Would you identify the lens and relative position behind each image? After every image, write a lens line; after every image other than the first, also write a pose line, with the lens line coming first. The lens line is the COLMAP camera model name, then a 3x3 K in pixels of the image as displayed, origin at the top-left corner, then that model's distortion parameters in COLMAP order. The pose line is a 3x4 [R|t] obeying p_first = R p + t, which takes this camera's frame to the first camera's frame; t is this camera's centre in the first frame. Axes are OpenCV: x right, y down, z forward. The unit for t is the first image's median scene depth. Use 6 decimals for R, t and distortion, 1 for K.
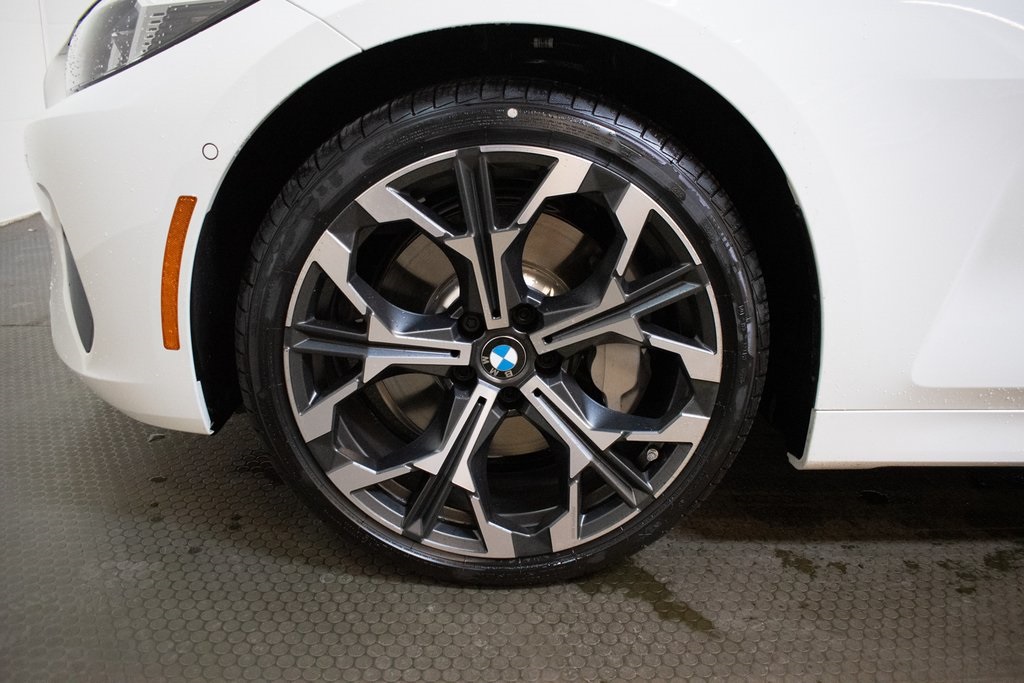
lens RADIAL K [[780.1, 0, 514.4], [0, 780.1, 336.7], [0, 0, 1]] dist [-0.090859, -0.001075]
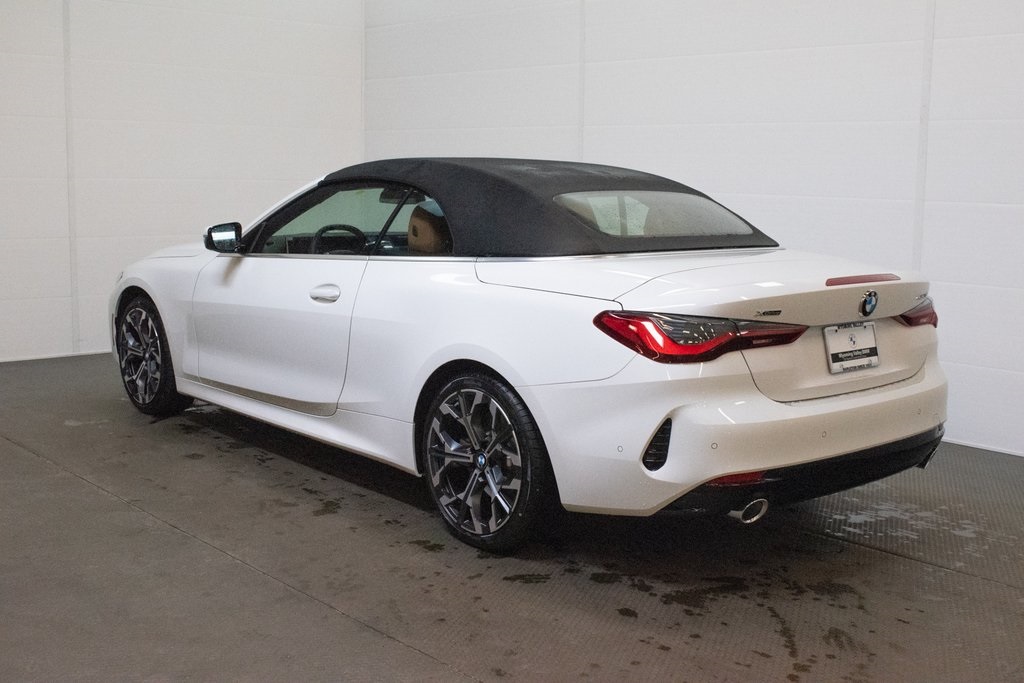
lens RADIAL K [[1155.4, 0, 513.0], [0, 1155.4, 343.0], [0, 0, 1]] dist [0.045895, 0.000000]
pose [[0.637618, -0.078149, -0.766378, 3.476175], [-0.138236, 0.967085, -0.213627, 0.521195], [0.757848, 0.242154, 0.605828, -1.671106]]
